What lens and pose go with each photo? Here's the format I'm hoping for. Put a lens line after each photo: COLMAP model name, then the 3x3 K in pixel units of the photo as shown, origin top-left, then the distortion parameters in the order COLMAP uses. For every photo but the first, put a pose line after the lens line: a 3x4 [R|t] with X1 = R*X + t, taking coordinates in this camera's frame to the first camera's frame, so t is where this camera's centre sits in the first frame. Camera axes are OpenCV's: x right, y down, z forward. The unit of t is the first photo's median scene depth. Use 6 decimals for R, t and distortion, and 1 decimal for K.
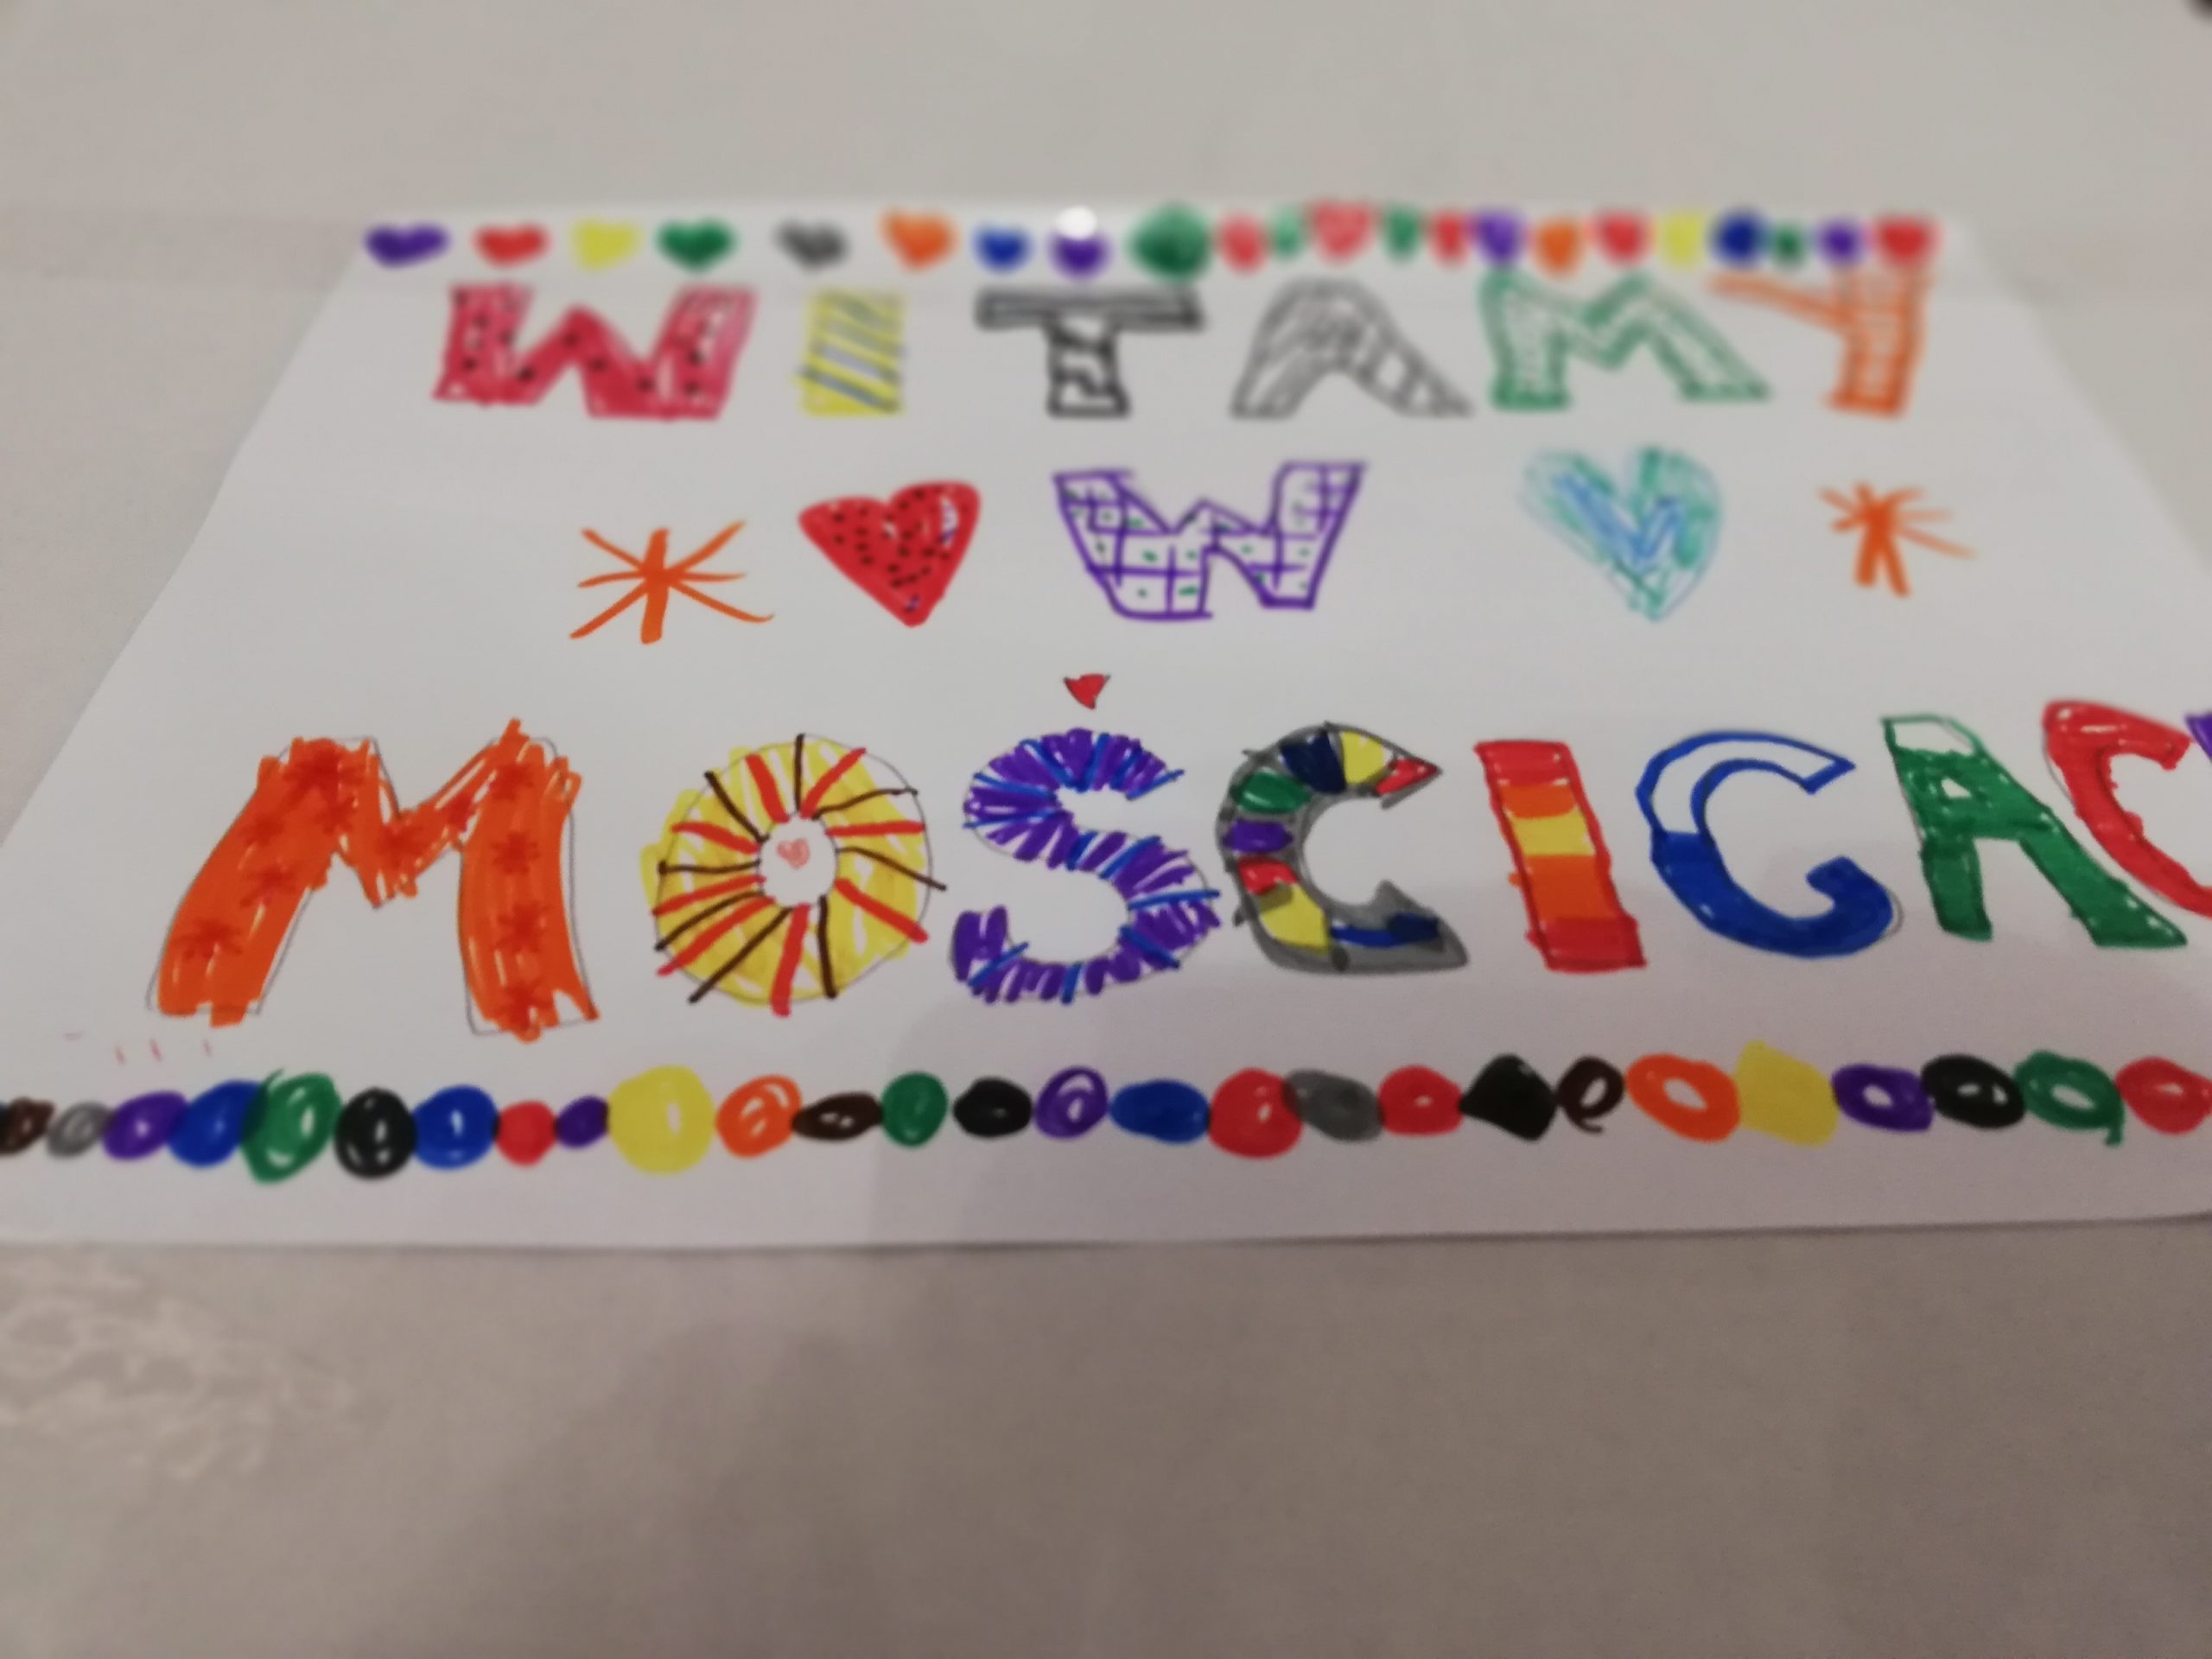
lens RADIAL K [[1717.5, 0, 1106.0], [0, 1717.5, 829.5], [0, 0, 1]] dist [0.069686, -0.115737]
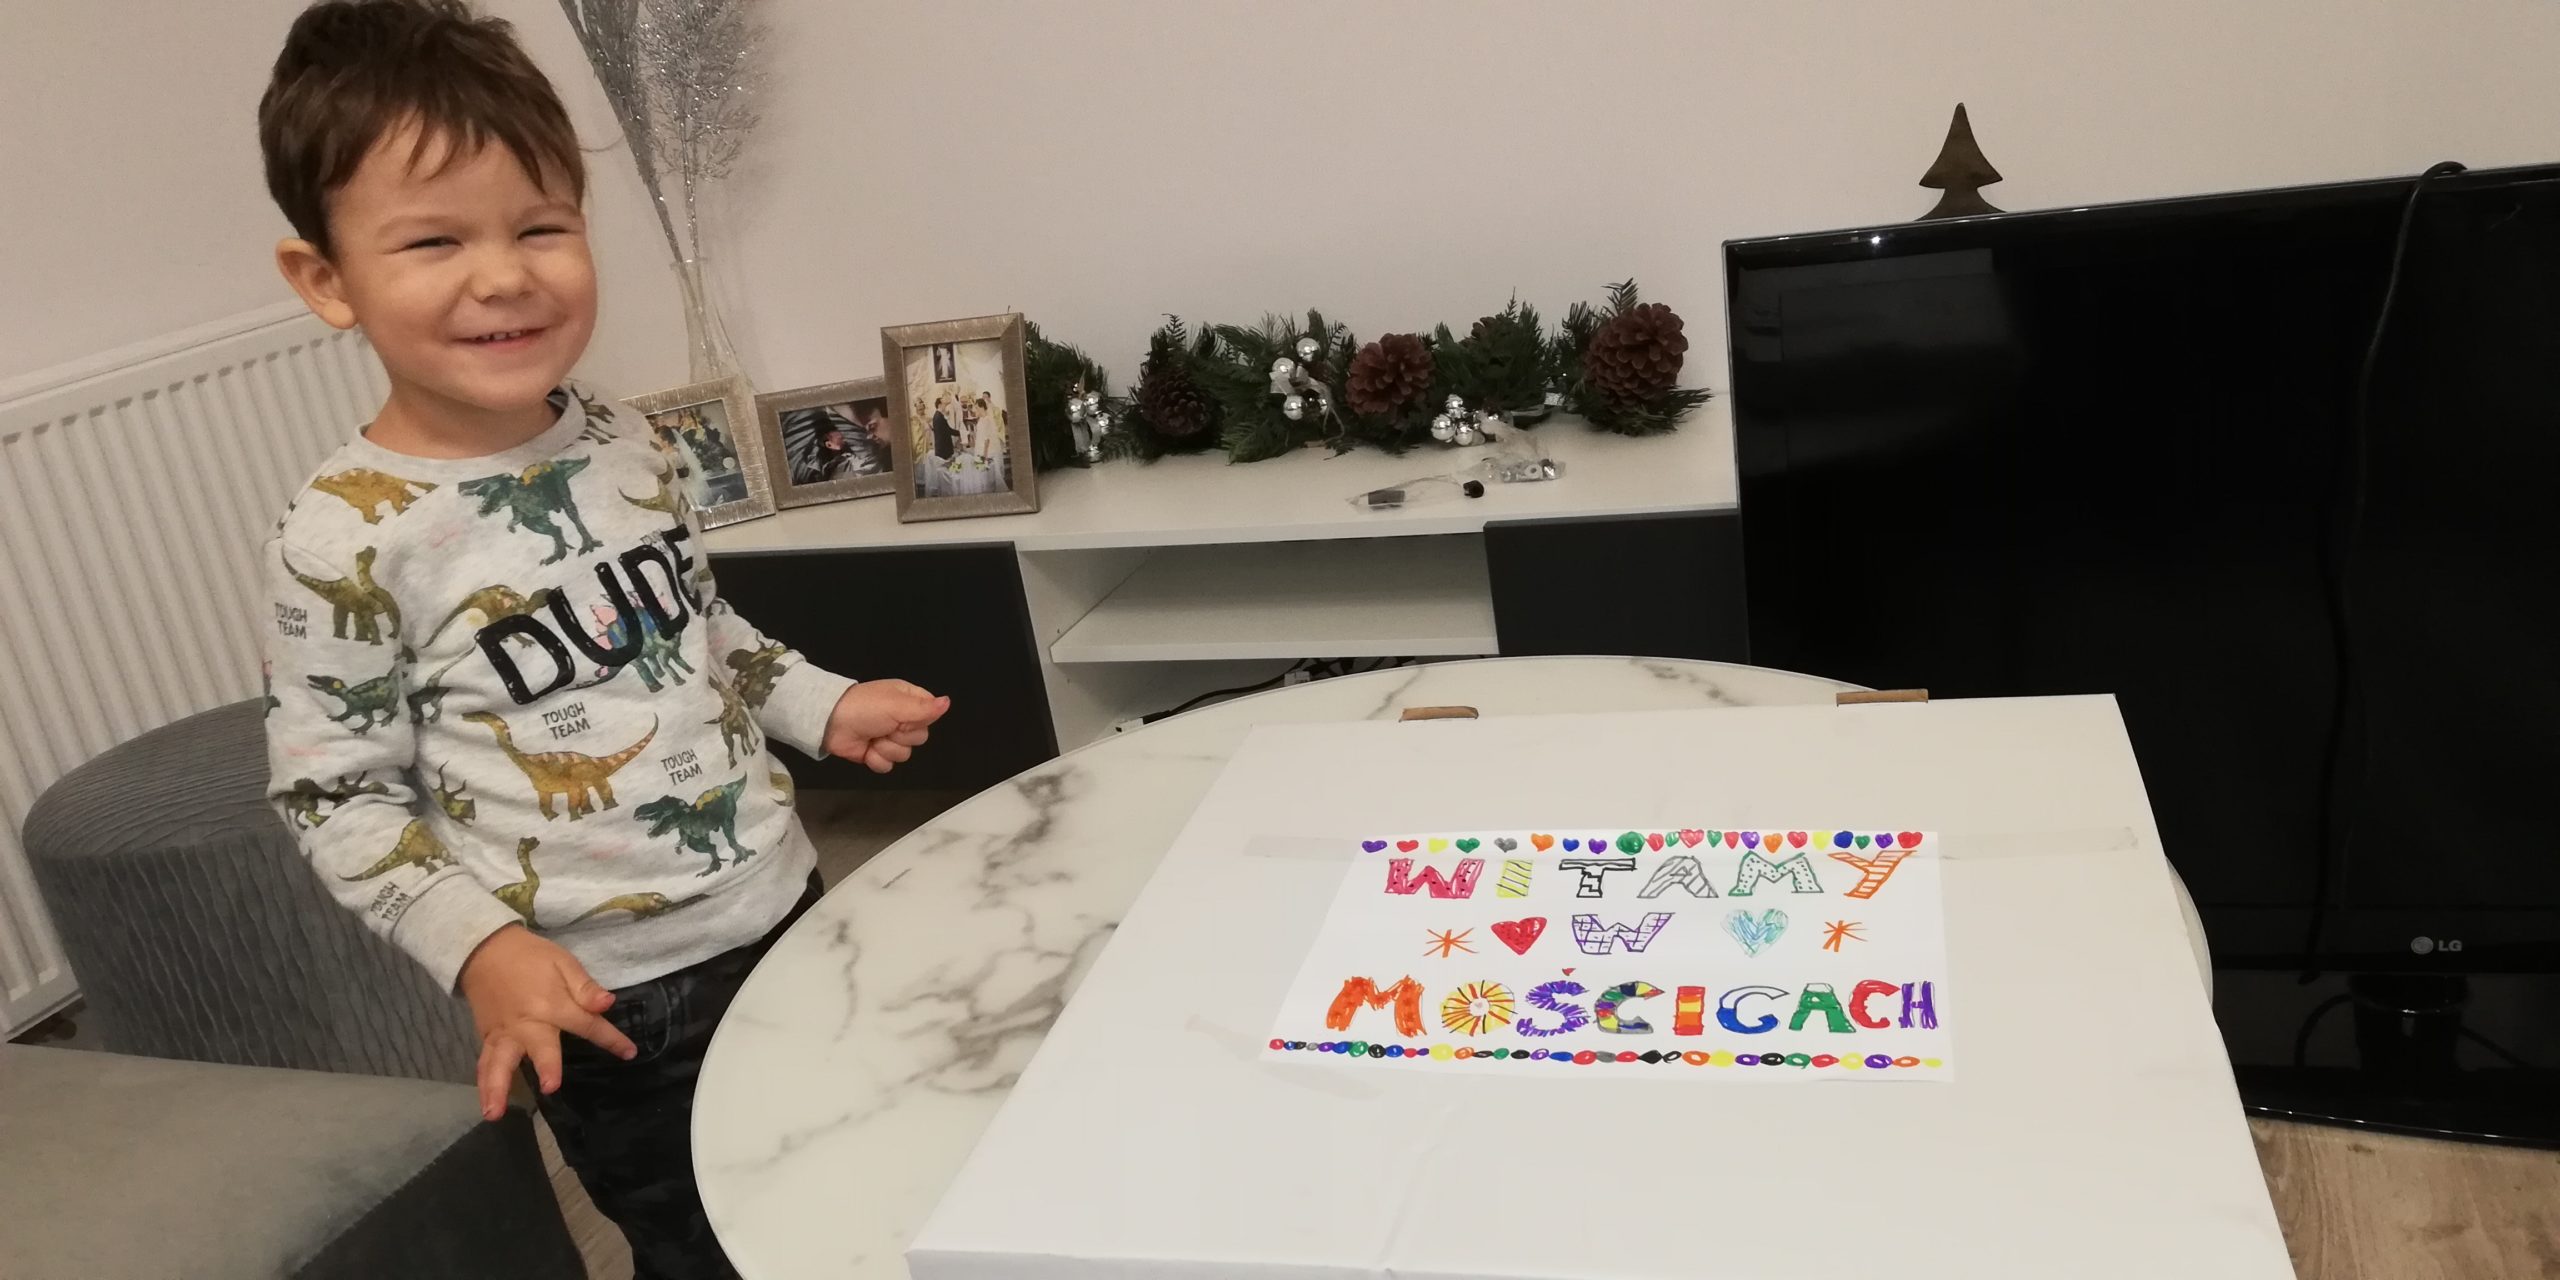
lens RADIAL K [[1972.1, 0, 1280.0], [0, 1972.1, 640.0], [0, 0, 1]] dist [0.032245, -0.000918]
pose [[0.943713, -0.043576, -0.327884, 0.707122], [-0.090117, 0.919912, -0.381630, 0.797463], [0.318254, 0.389697, 0.864205, -2.616332]]
